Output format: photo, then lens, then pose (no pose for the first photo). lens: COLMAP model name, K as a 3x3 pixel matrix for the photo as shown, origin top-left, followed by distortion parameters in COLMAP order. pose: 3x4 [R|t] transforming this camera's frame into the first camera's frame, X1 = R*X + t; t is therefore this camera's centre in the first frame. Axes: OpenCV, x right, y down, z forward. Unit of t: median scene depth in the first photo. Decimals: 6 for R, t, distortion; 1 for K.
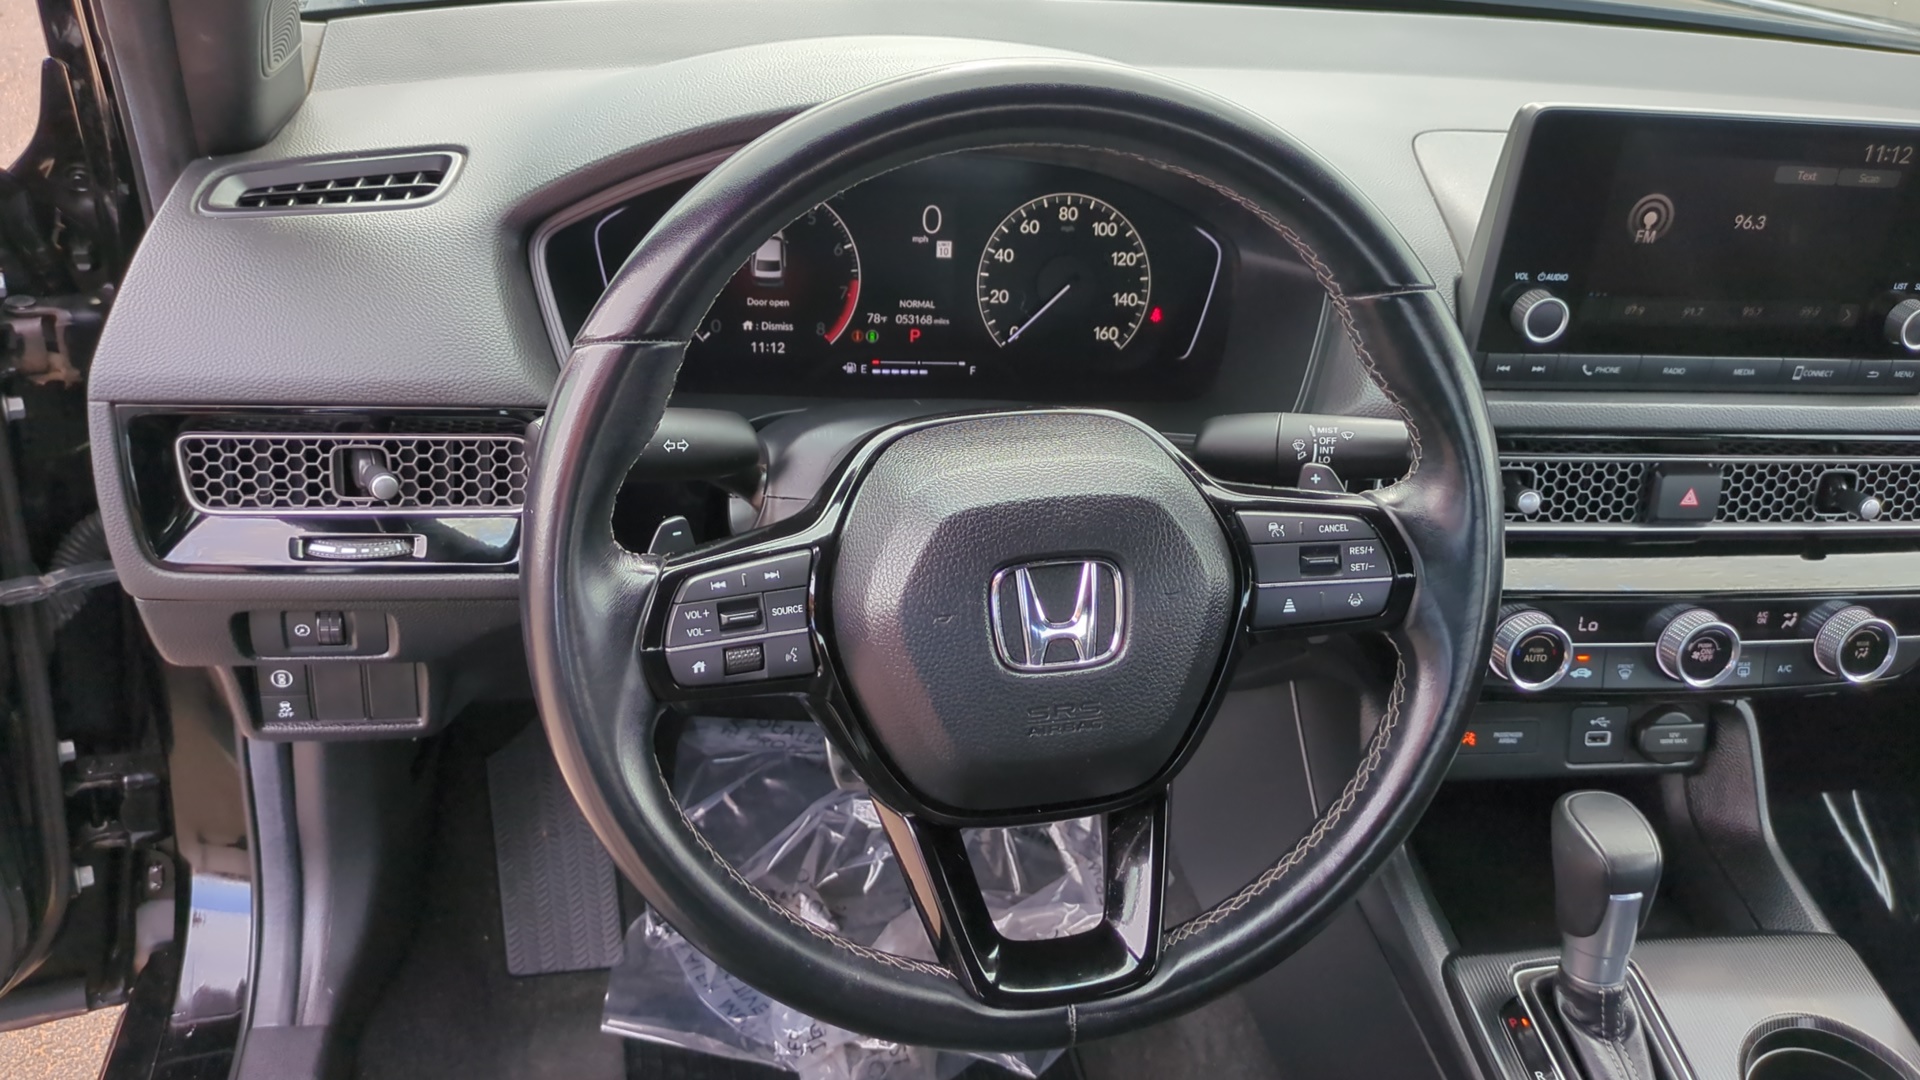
lens RADIAL K [[1657.4, 0, 960.0], [0, 1657.4, 540.0], [0, 0, 1]] dist [0.063982, -0.103600]
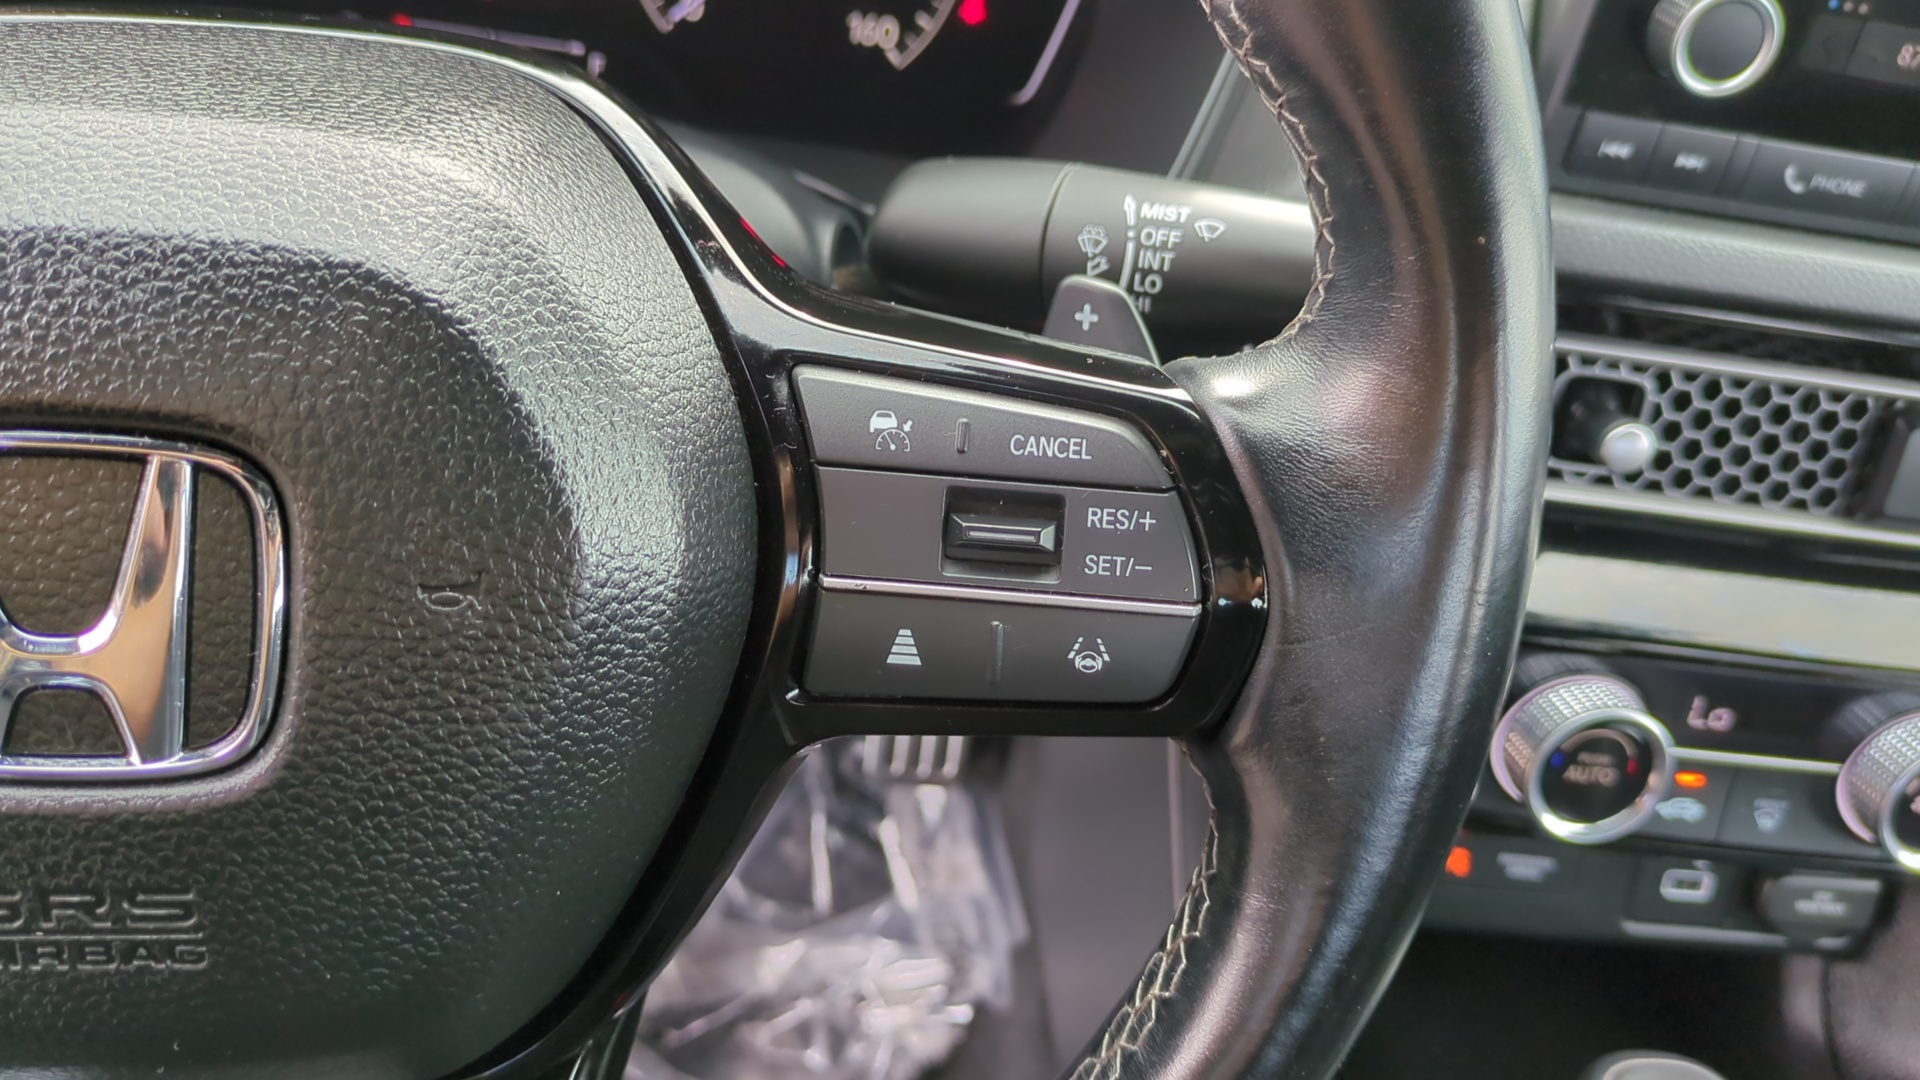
lens RADIAL K [[1666.2, 0, 960.0], [0, 1666.2, 540.0], [0, 0, 1]] dist [-0.010439, -0.019094]
pose [[0.990724, 0.126984, -0.048374, 0.182556], [-0.123097, 0.989458, 0.076294, -0.009682], [0.057552, -0.069631, 0.995911, 0.525899]]
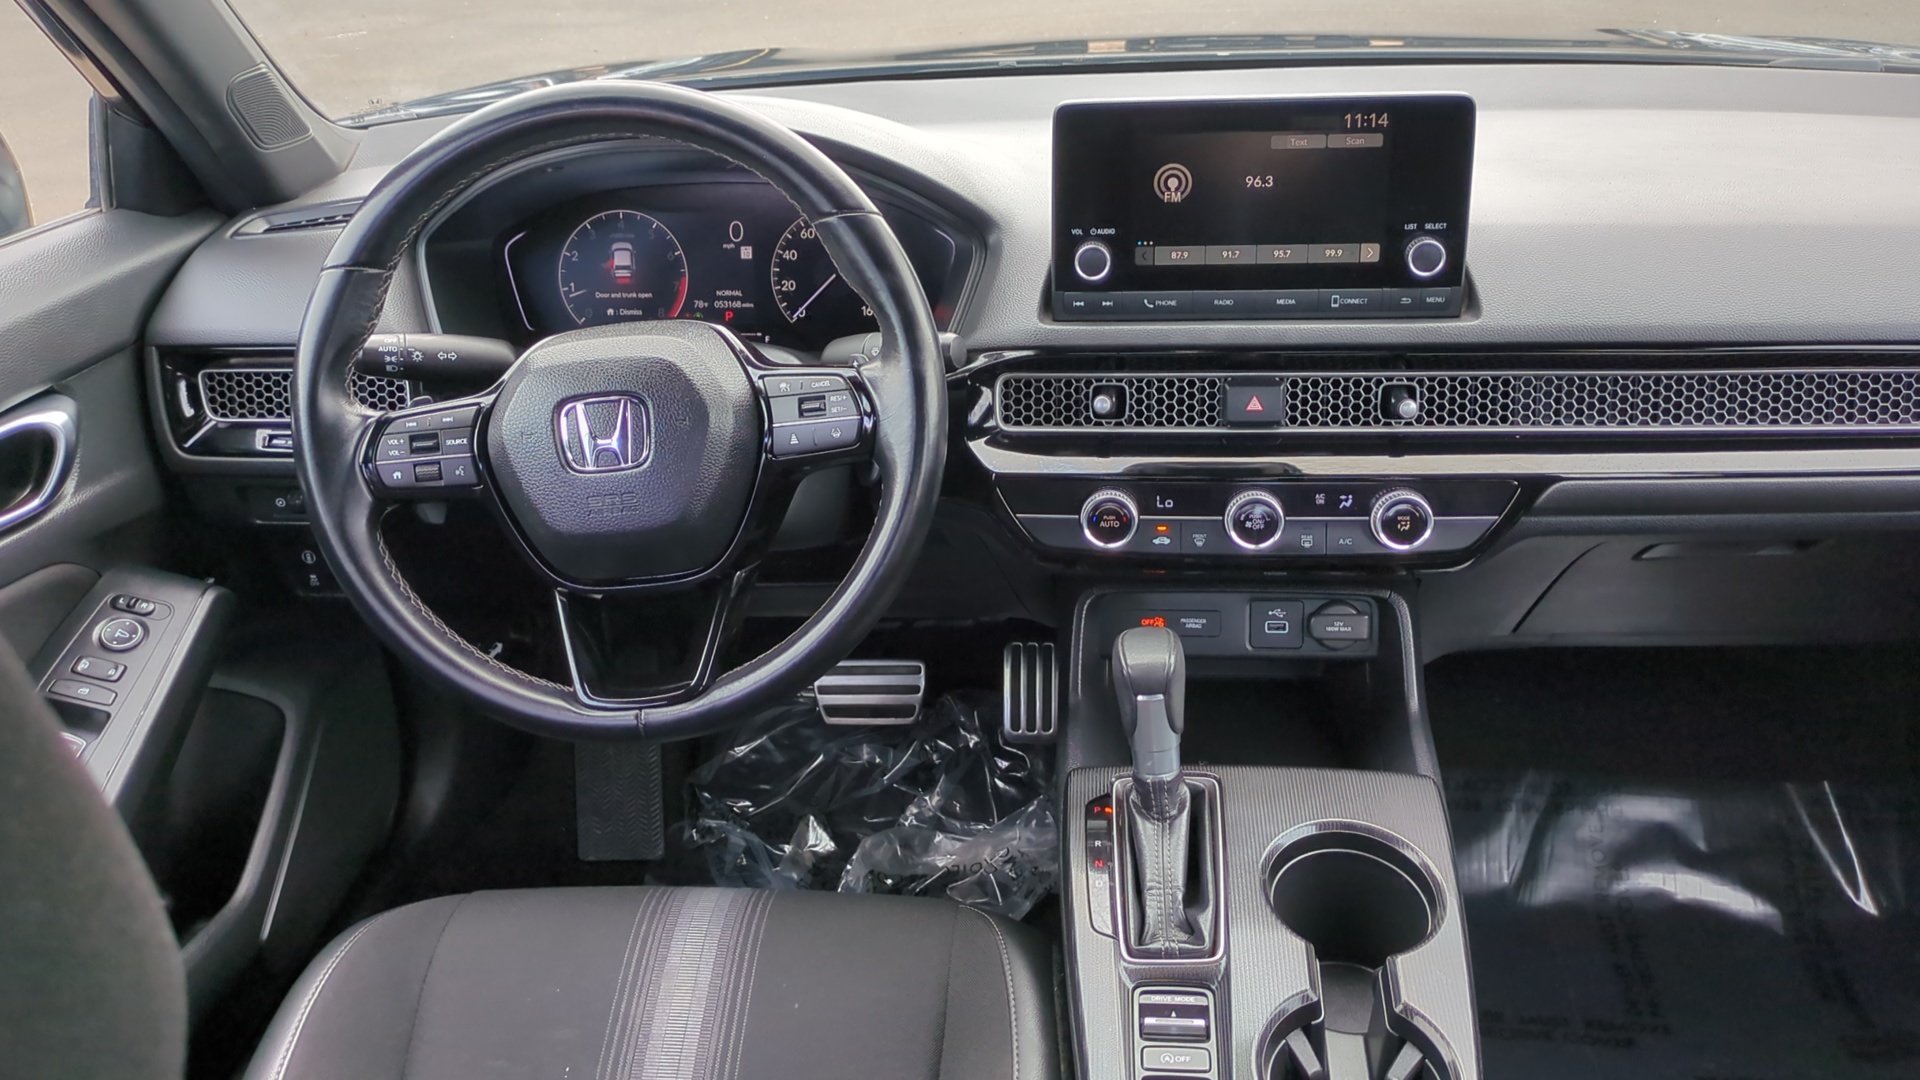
lens RADIAL K [[1657.4, 0, 960.0], [0, 1657.4, 540.0], [0, 0, 1]] dist [0.063982, -0.103600]
pose [[0.958294, -0.010791, -0.285582, 0.605554], [-0.017704, 0.995126, -0.097011, 0.211540], [0.285237, 0.098022, 0.953432, -0.262385]]
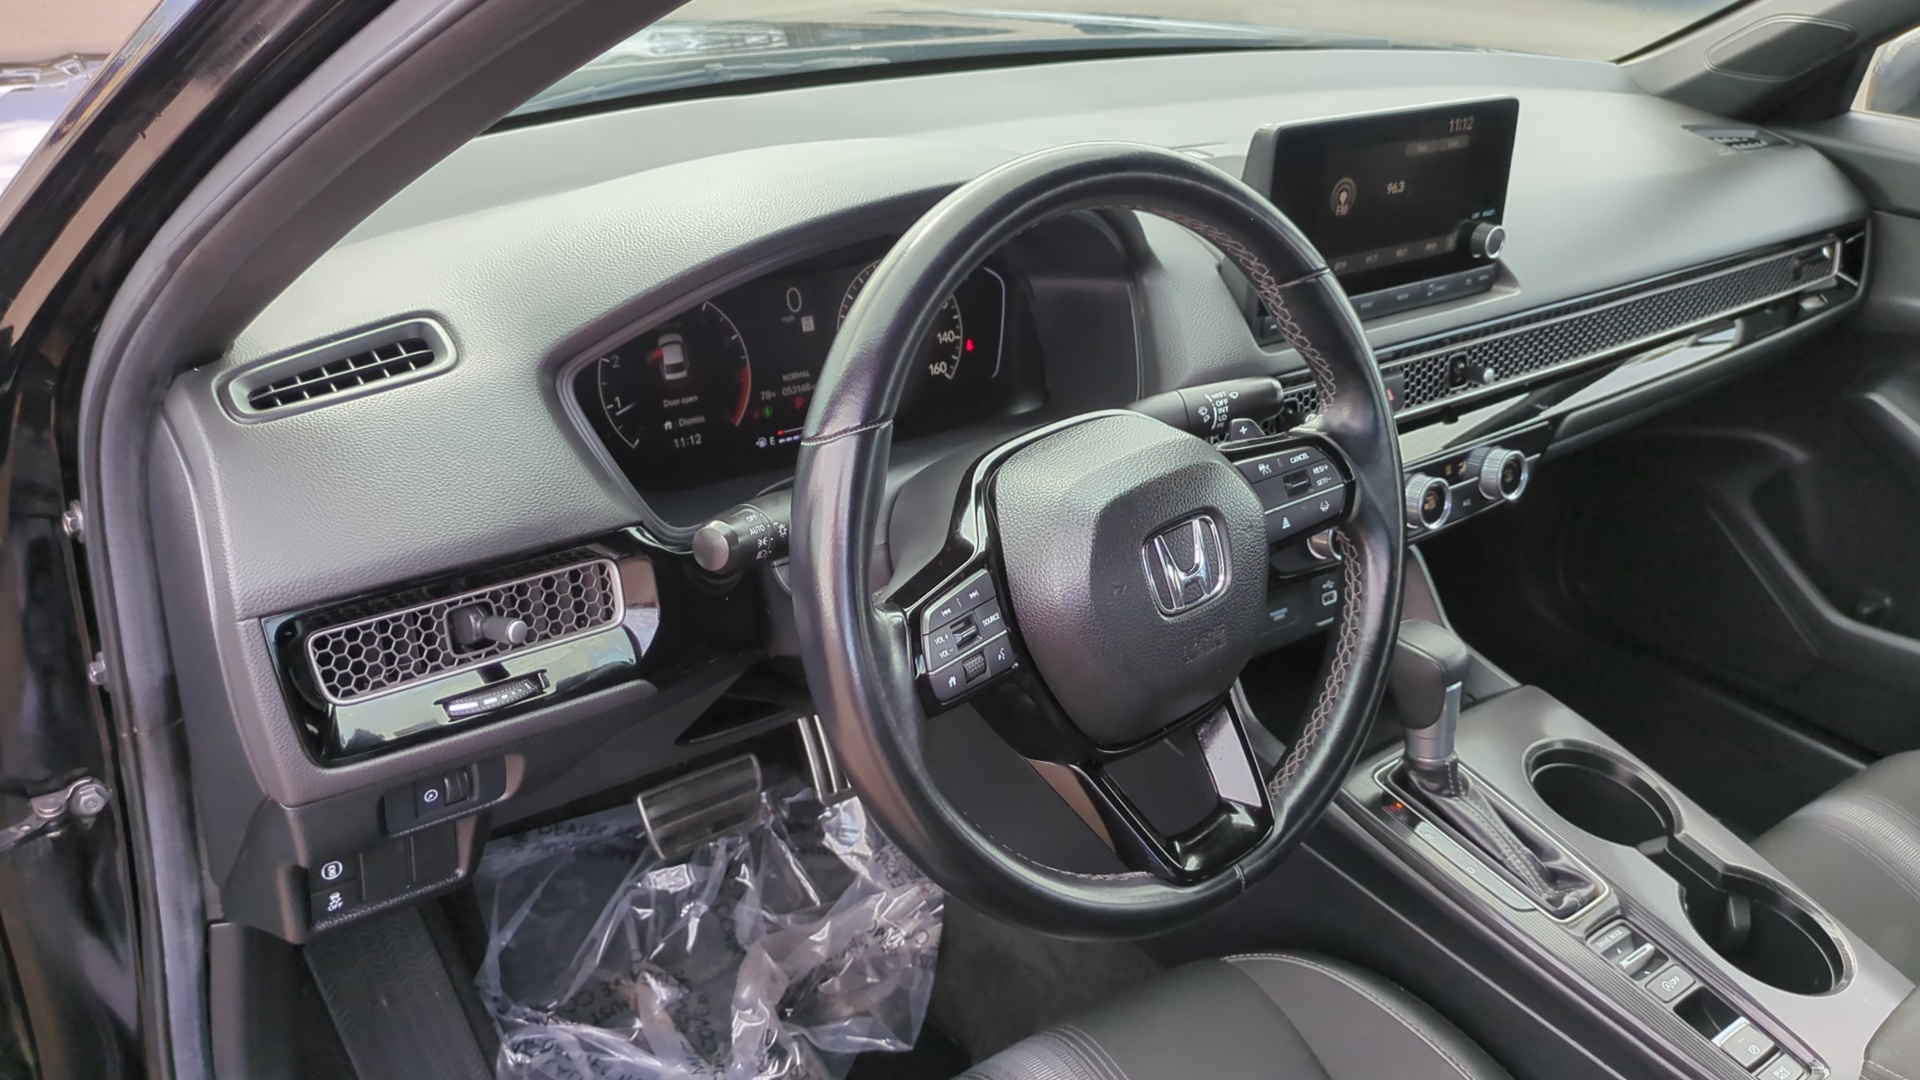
lens RADIAL K [[1666.6, 0, 970.0], [0, 1666.6, 555.0], [0, 0, 1]] dist [0.067985, -0.084755]
pose [[0.875266, -0.248903, 0.414677, -0.468292], [0.256659, 0.965757, 0.037945, -0.040711], [-0.409922, 0.073219, 0.909177, -0.080774]]
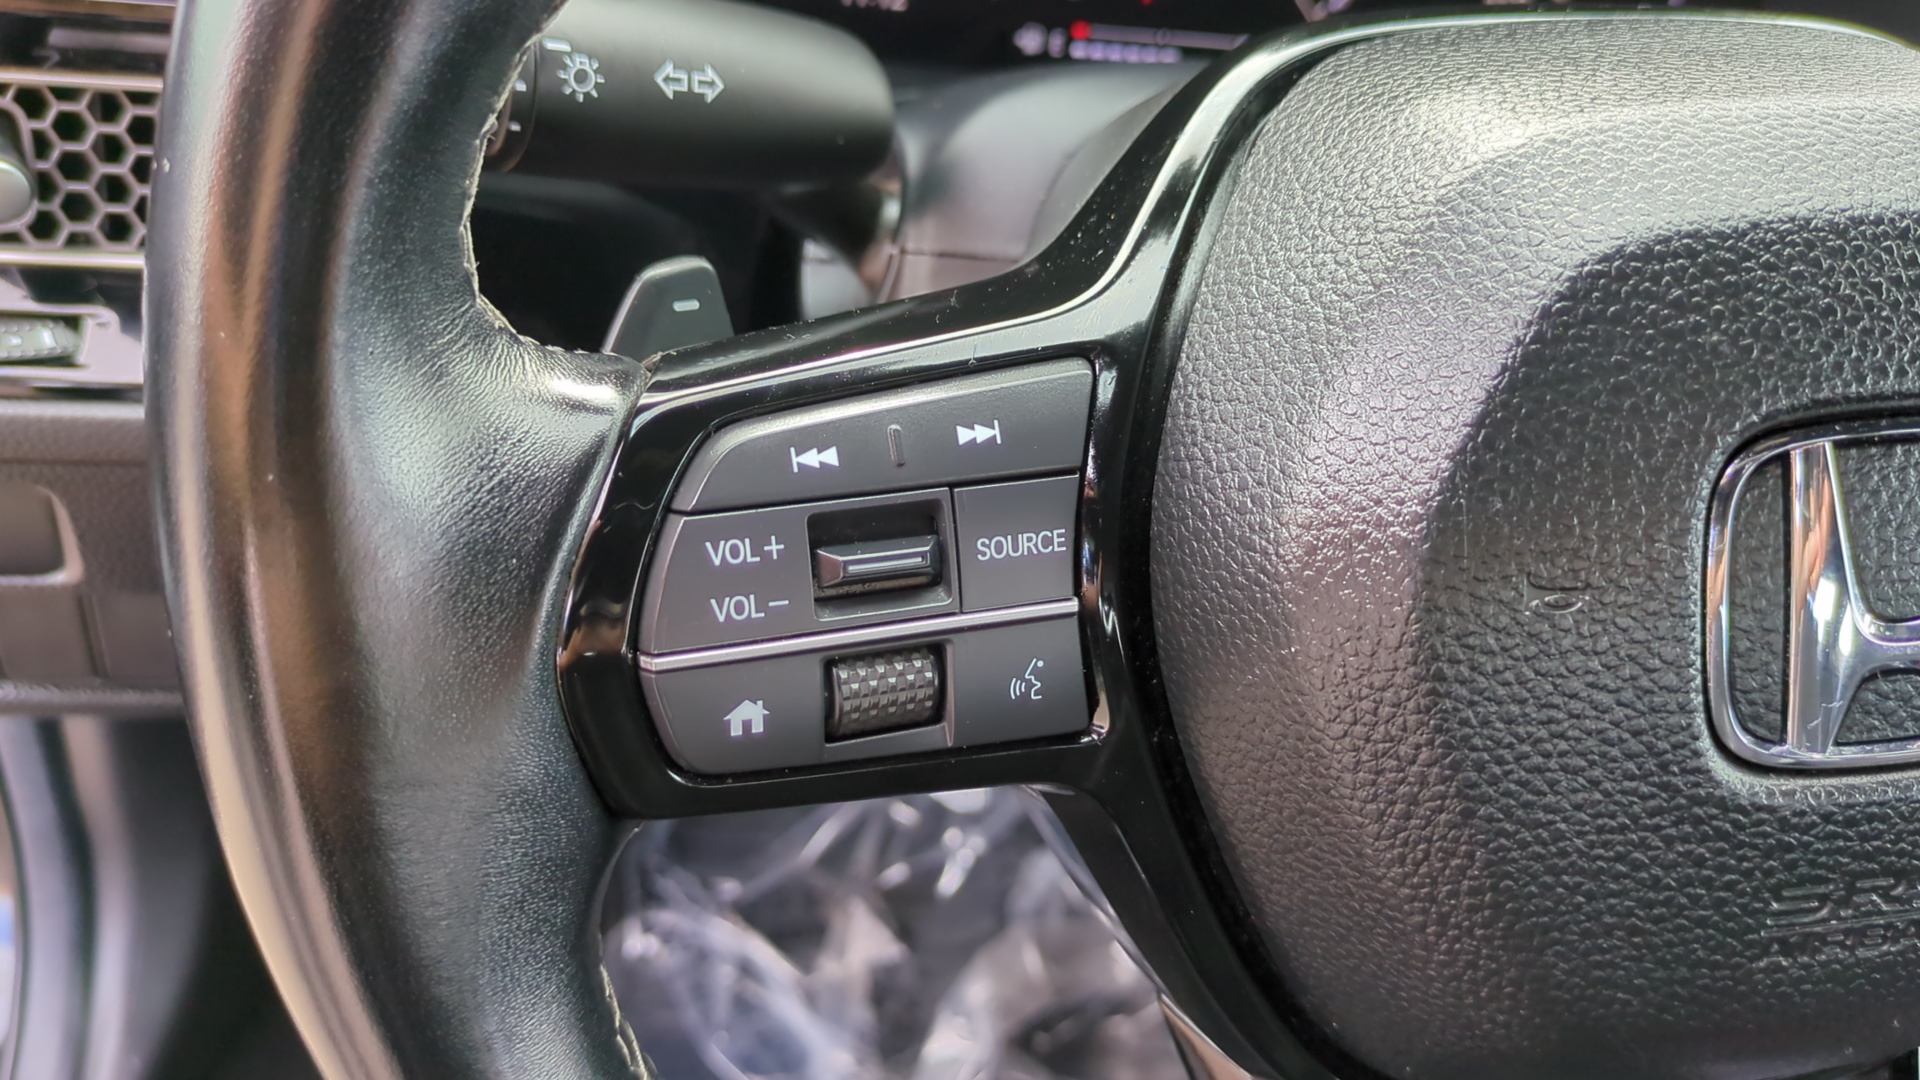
lens RADIAL K [[1666.2, 0, 960.0], [0, 1666.2, 540.0], [0, 0, 1]] dist [-0.010439, -0.019094]
pose [[0.999231, 0.038901, -0.004961, -0.087910], [-0.038425, 0.996489, 0.074390, 0.013867], [0.007837, -0.074142, 0.997217, 0.520053]]
